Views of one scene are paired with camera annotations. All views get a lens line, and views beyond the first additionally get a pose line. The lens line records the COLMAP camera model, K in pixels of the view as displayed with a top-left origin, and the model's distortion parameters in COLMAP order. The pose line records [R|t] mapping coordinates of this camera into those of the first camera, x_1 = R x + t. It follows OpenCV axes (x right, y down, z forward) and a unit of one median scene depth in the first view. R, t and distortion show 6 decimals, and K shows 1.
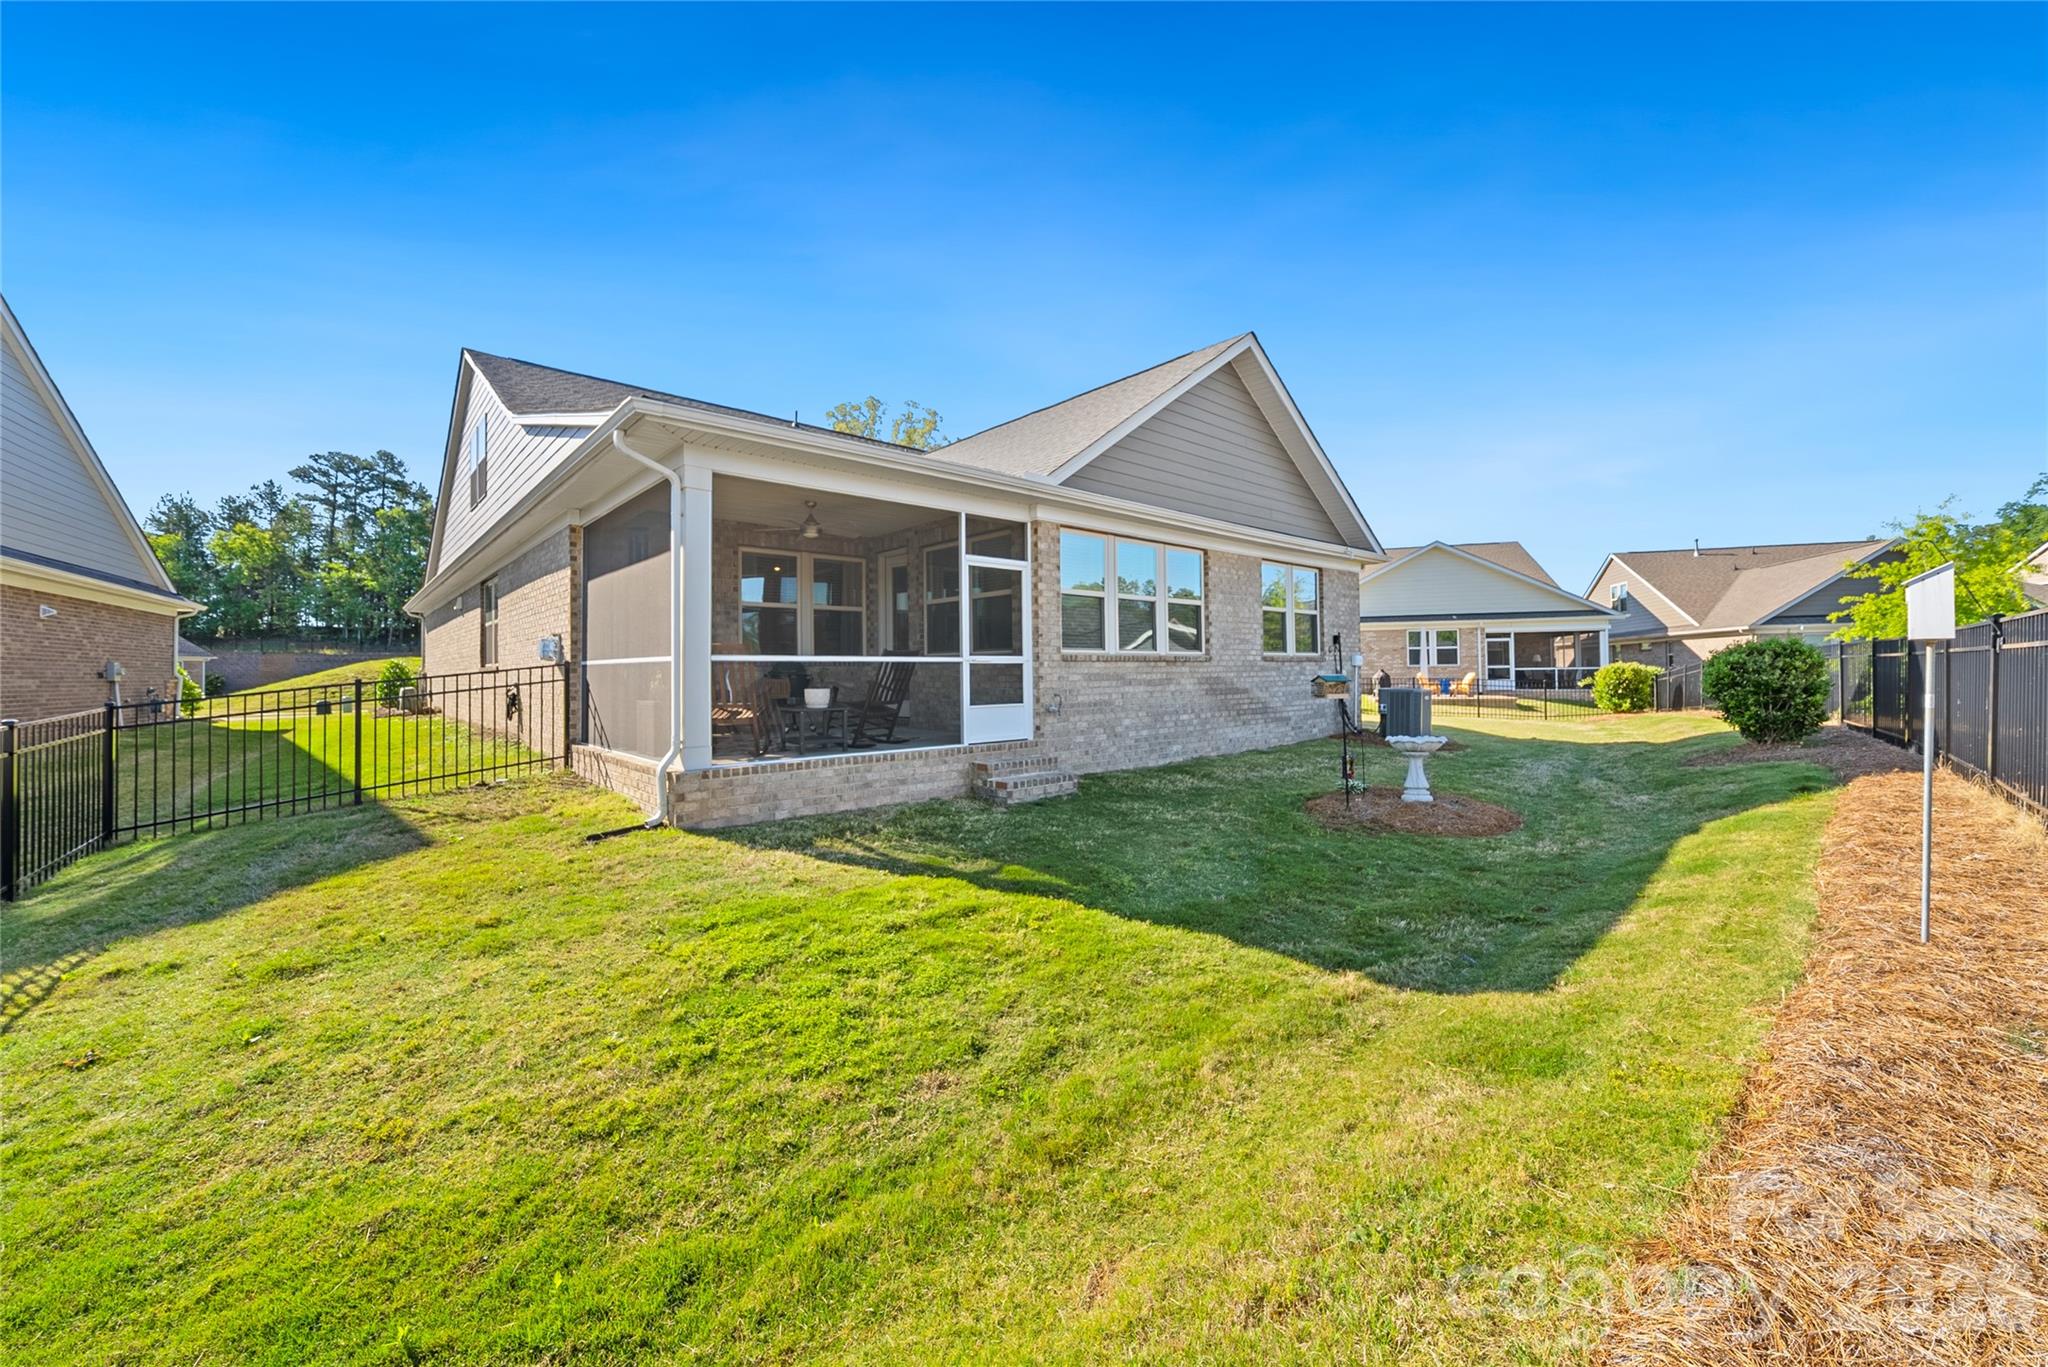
lens RADIAL K [[758.4, 0, 1024.2], [0, 758.4, 665.5], [0, 0, 1]] dist [-0.000196, -0.000003]
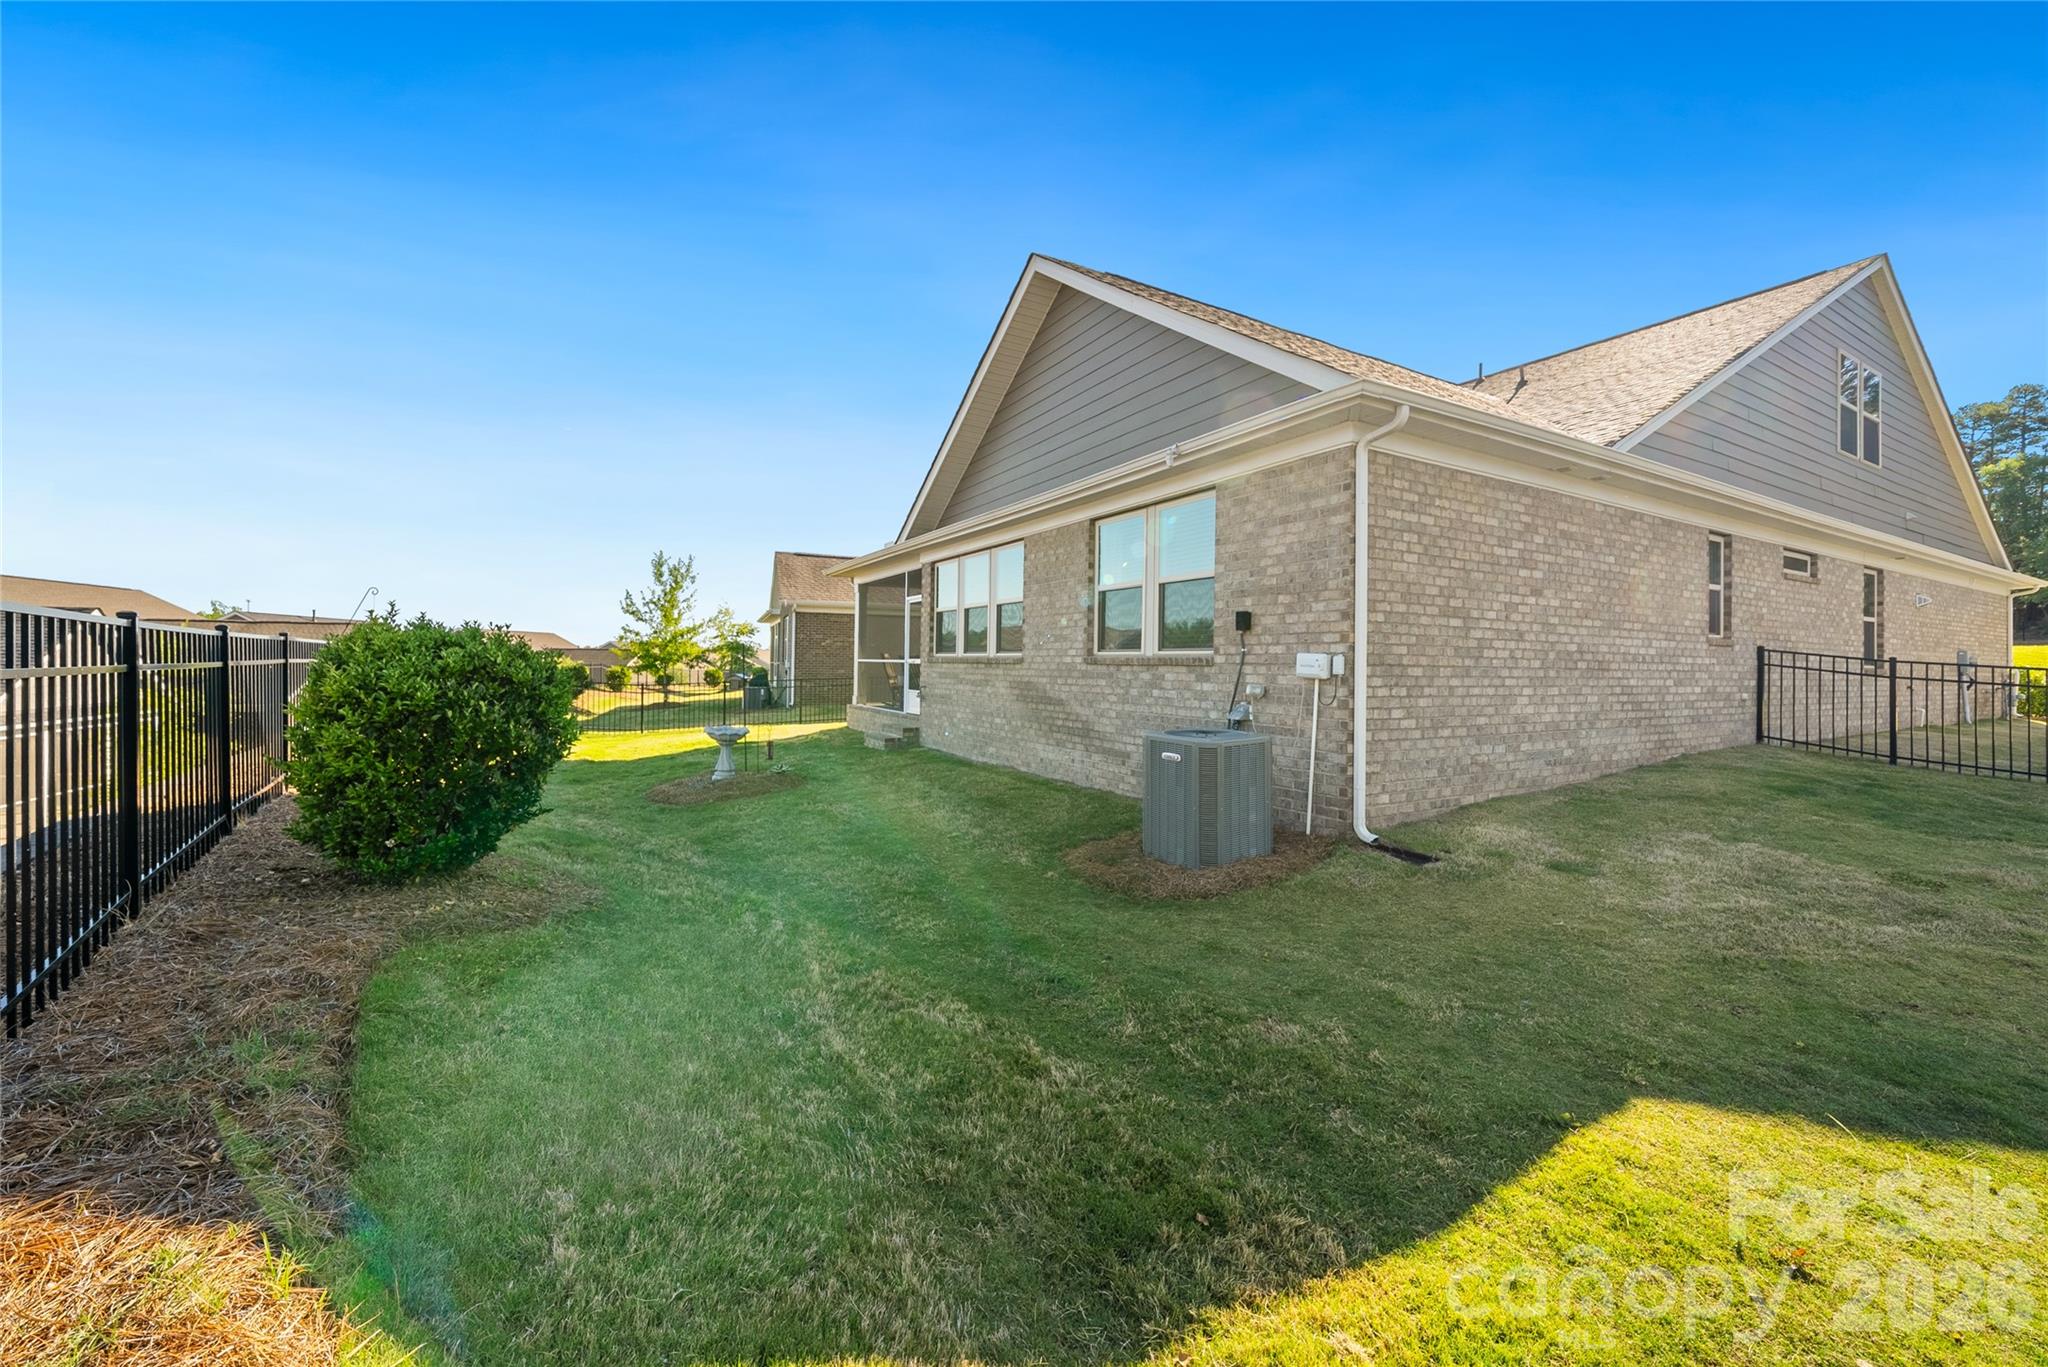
lens RADIAL K [[758.4, 0, 1022.6], [0, 758.4, 670.3], [0, 0, 1]] dist [-0.000196, -0.000003]
pose [[-0.196435, 0.008925, -0.980476, 1.121053], [-0.011252, 0.999872, 0.011356, -0.007963], [0.980452, 0.013264, -0.196310, 1.178335]]
